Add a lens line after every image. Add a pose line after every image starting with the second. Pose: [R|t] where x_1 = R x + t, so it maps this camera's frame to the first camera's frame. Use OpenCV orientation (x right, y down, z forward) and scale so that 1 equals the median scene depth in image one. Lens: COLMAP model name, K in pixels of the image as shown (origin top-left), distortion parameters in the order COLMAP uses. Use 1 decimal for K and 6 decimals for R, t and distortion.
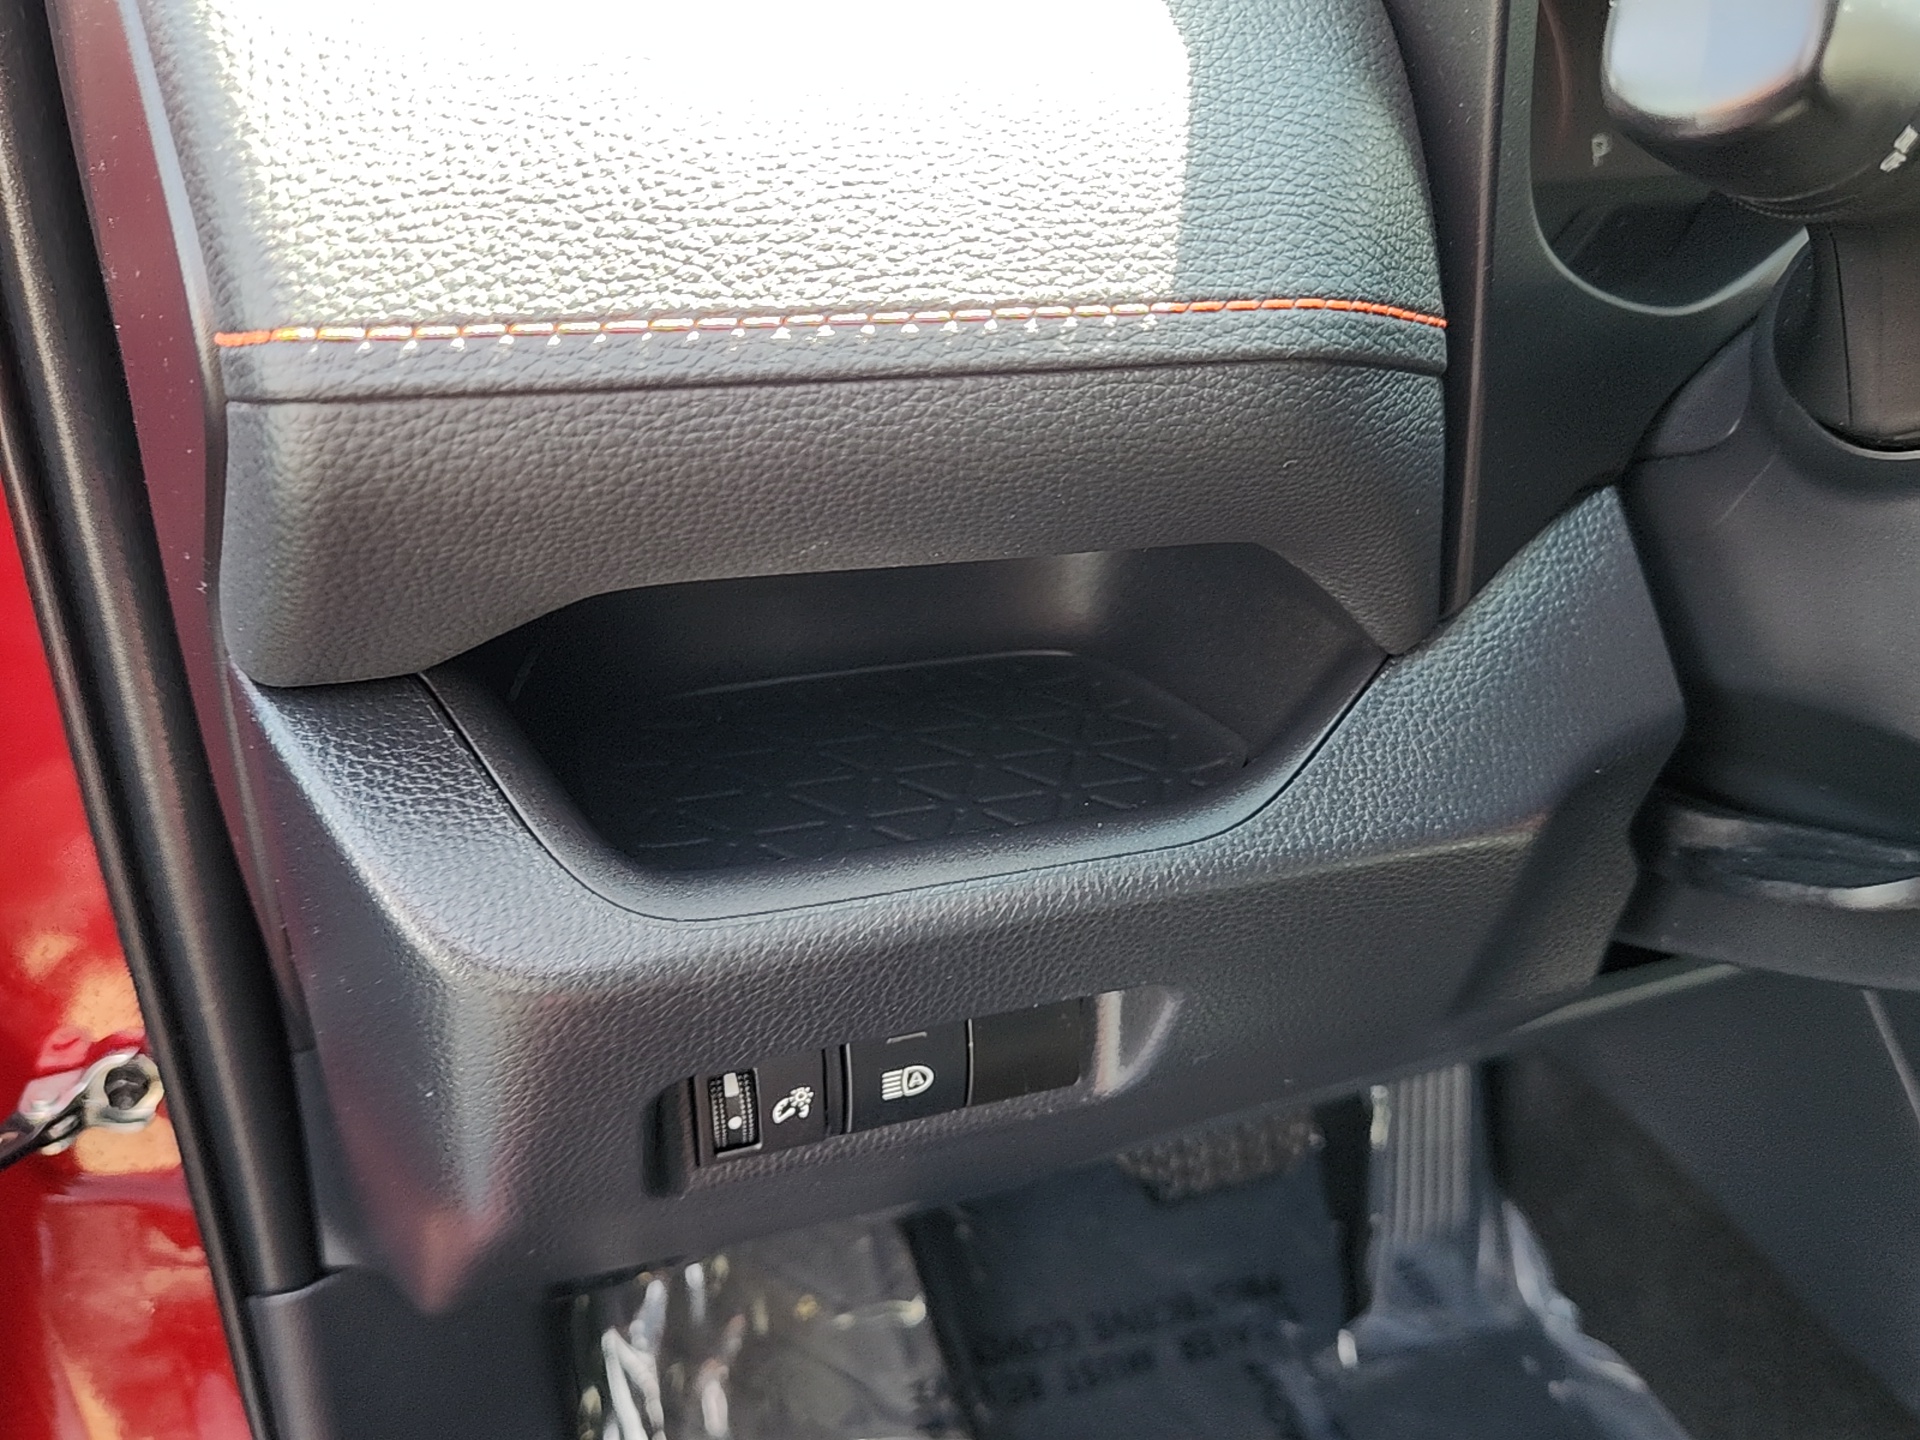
lens RADIAL K [[1615.2, 0, 952.8], [0, 1615.2, 720.4], [0, 0, 1]] dist [0.067451, -0.068134]
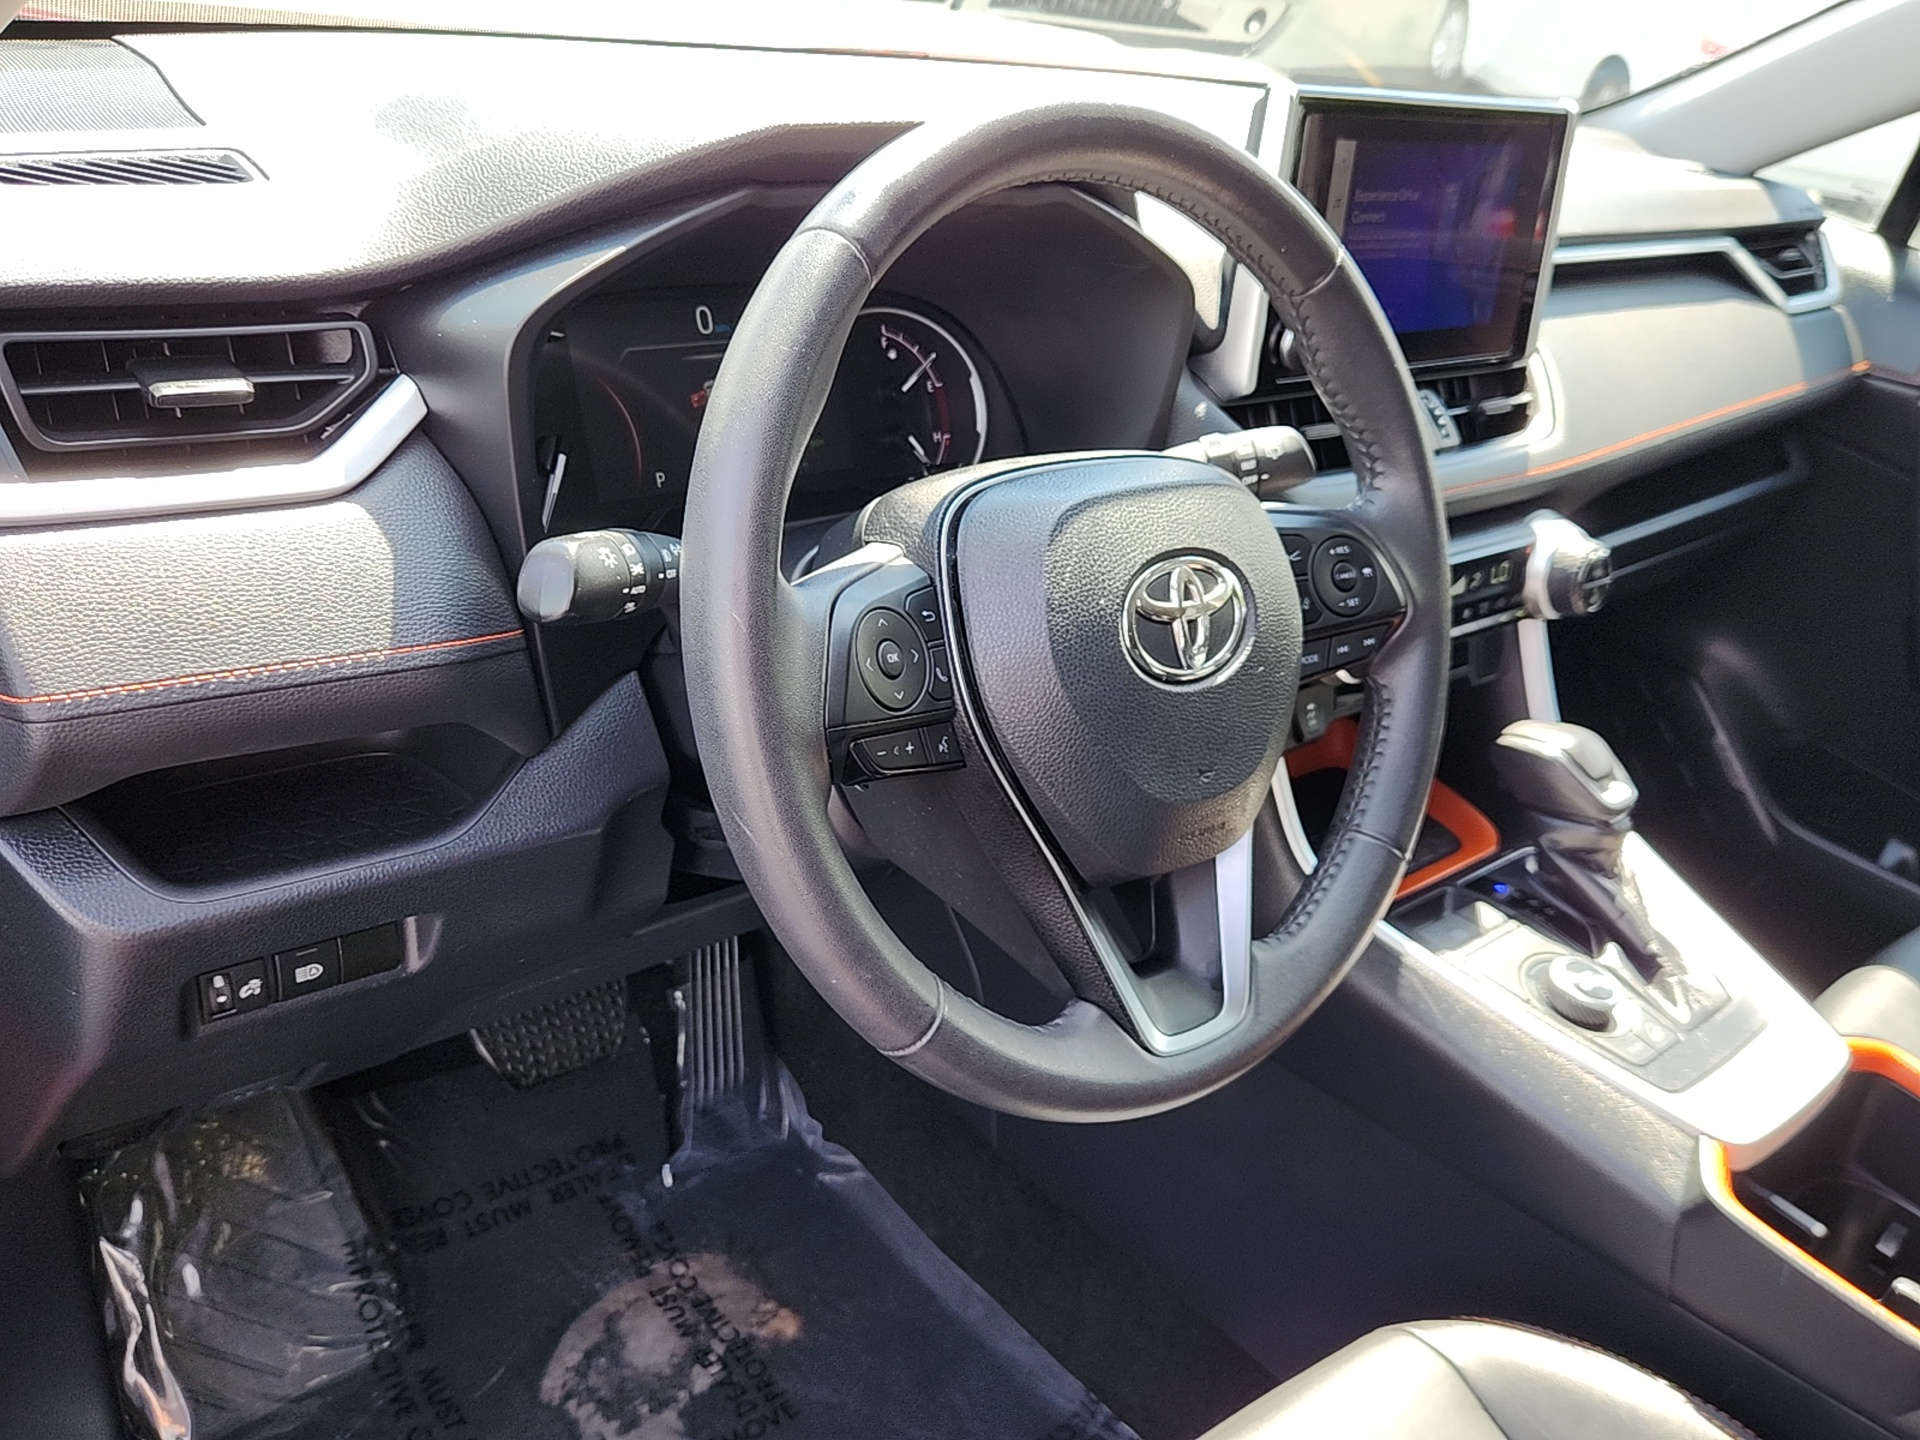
lens RADIAL K [[1615.2, 0, 952.8], [0, 1615.2, 720.4], [0, 0, 1]] dist [0.067451, -0.068134]
pose [[0.941893, -0.064452, 0.329671, 0.078952], [0.061161, 0.997920, 0.020355, -0.093607], [-0.330298, 0.000990, 0.943876, -1.231432]]
